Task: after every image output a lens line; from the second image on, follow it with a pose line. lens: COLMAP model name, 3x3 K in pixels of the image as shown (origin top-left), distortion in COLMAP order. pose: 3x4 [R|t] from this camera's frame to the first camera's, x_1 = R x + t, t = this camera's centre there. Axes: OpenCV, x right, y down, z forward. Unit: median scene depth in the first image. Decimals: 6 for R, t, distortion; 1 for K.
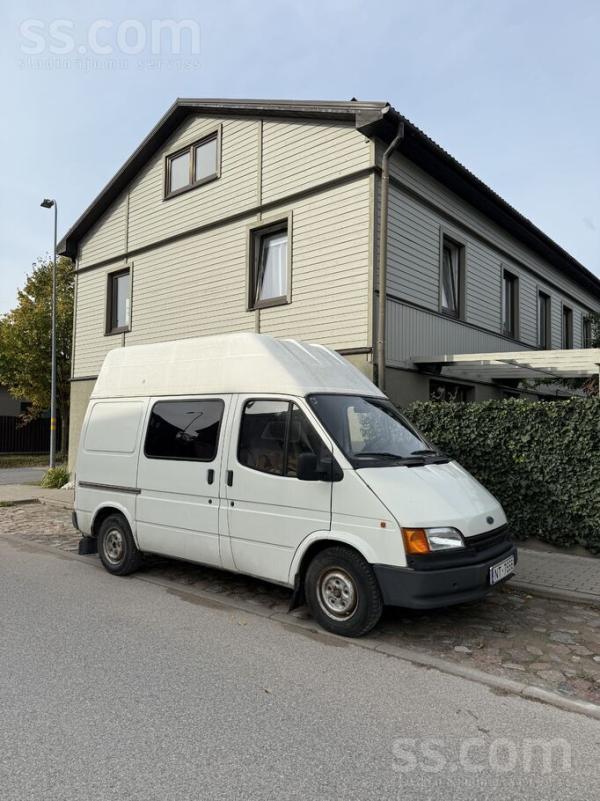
lens RADIAL K [[559.3, 0, 301.1], [0, 559.3, 385.8], [0, 0, 1]] dist [0.036145, -0.039681]
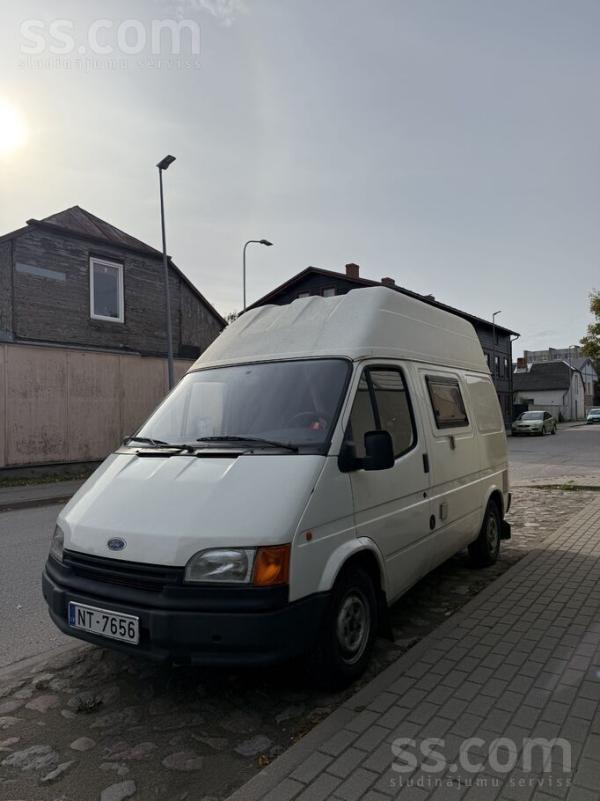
lens RADIAL K [[559.3, 0, 301.1], [0, 559.3, 385.8], [0, 0, 1]] dist [0.036145, -0.039681]
pose [[0.079958, -0.071655, -0.994219, 0.895650], [0.107712, 0.992194, -0.062846, 0.107316], [0.990961, -0.102065, 0.087052, 1.035293]]
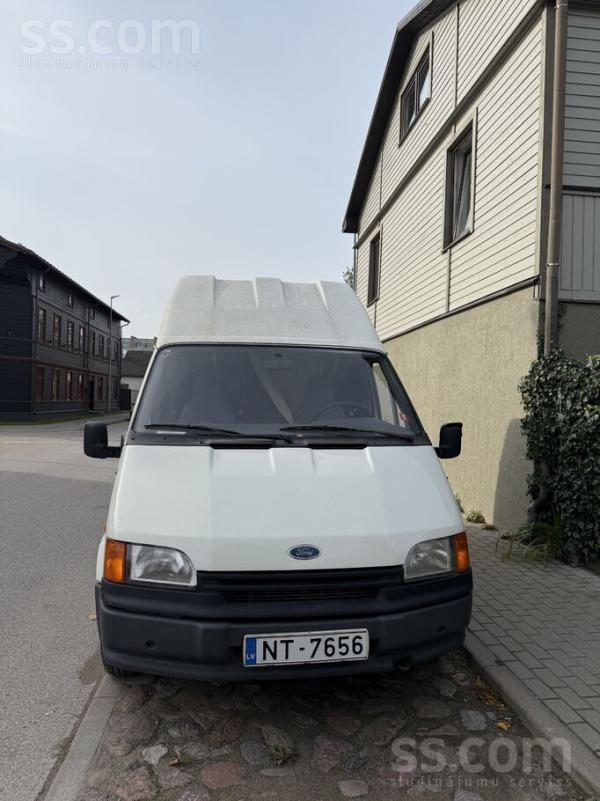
lens RADIAL K [[559.3, 0, 301.1], [0, 559.3, 385.8], [0, 0, 1]] dist [0.036145, -0.039681]
pose [[0.723361, -0.015943, -0.690286, 0.631399], [0.045810, 0.998639, 0.024940, 0.054776], [0.688949, -0.049662, 0.723106, 0.536193]]
